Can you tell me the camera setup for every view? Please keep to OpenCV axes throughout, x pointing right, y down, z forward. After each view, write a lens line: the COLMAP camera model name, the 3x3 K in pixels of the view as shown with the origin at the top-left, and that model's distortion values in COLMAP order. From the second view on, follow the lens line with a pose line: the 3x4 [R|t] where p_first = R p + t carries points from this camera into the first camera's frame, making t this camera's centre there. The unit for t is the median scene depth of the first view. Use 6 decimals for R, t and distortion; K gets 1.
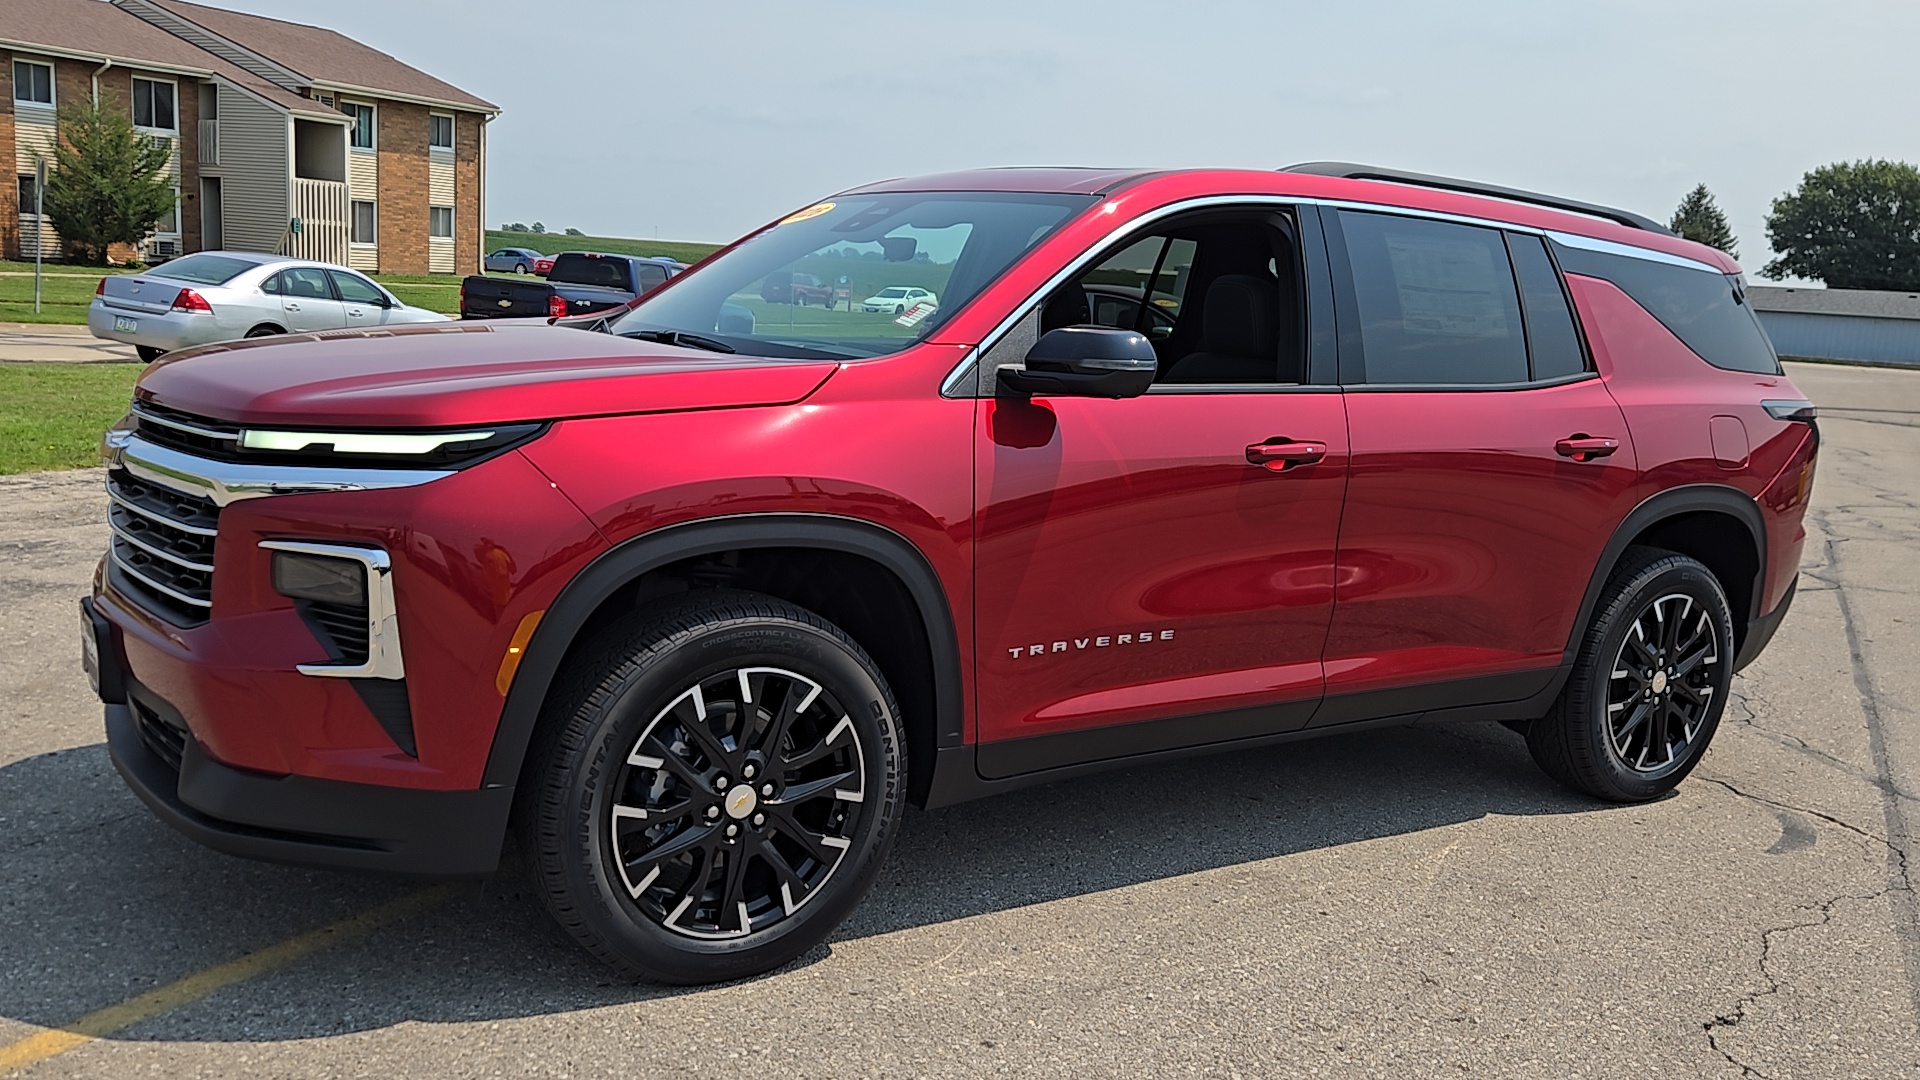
lens RADIAL K [[1534.3, 0, 944.5], [0, 1534.3, 537.7], [0, 0, 1]] dist [0.002891, 0.013485]
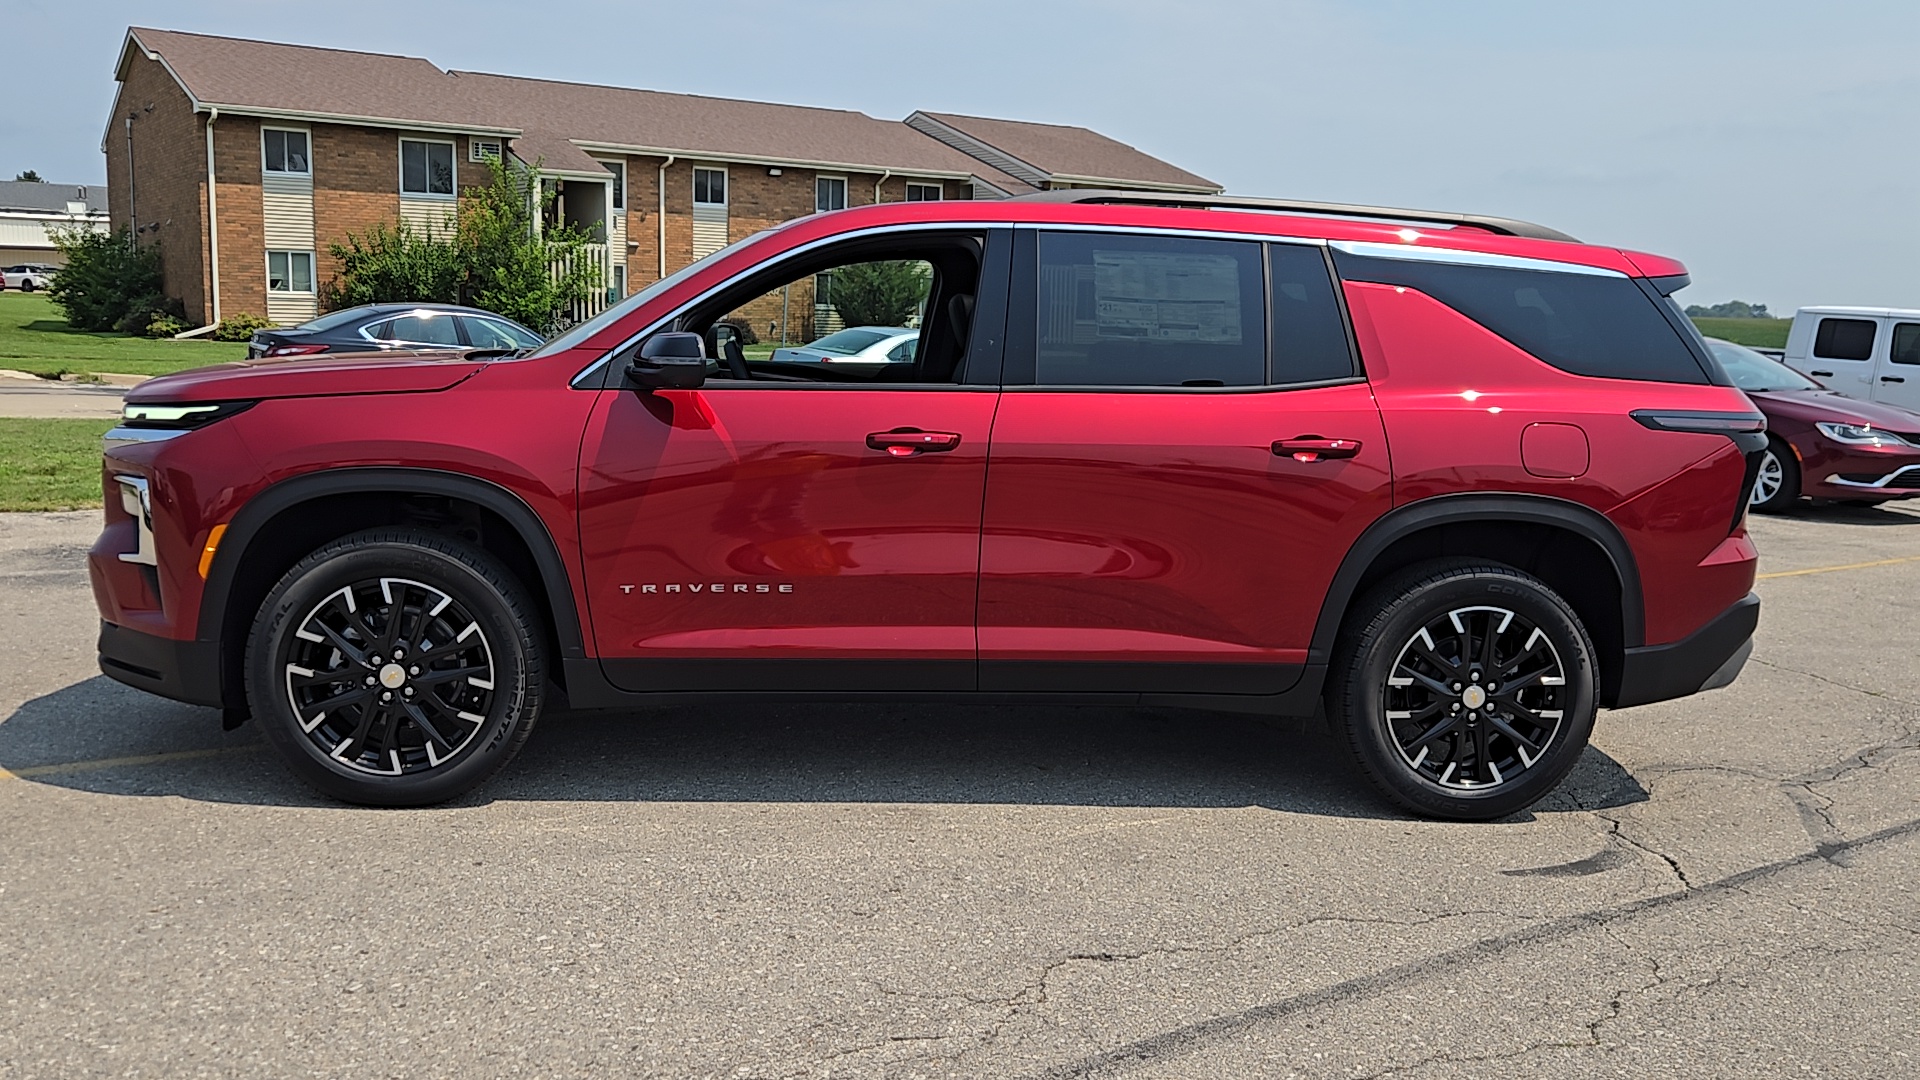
lens RADIAL K [[1527.0, 0, 964.3], [0, 1527.0, 547.3], [0, 0, 1]] dist [0.006306, 0.002577]
pose [[0.894915, 0.035088, -0.444856, 0.817736], [-0.052045, 0.998307, -0.025958, 0.055737], [0.443192, 0.046383, 0.895226, -0.014547]]
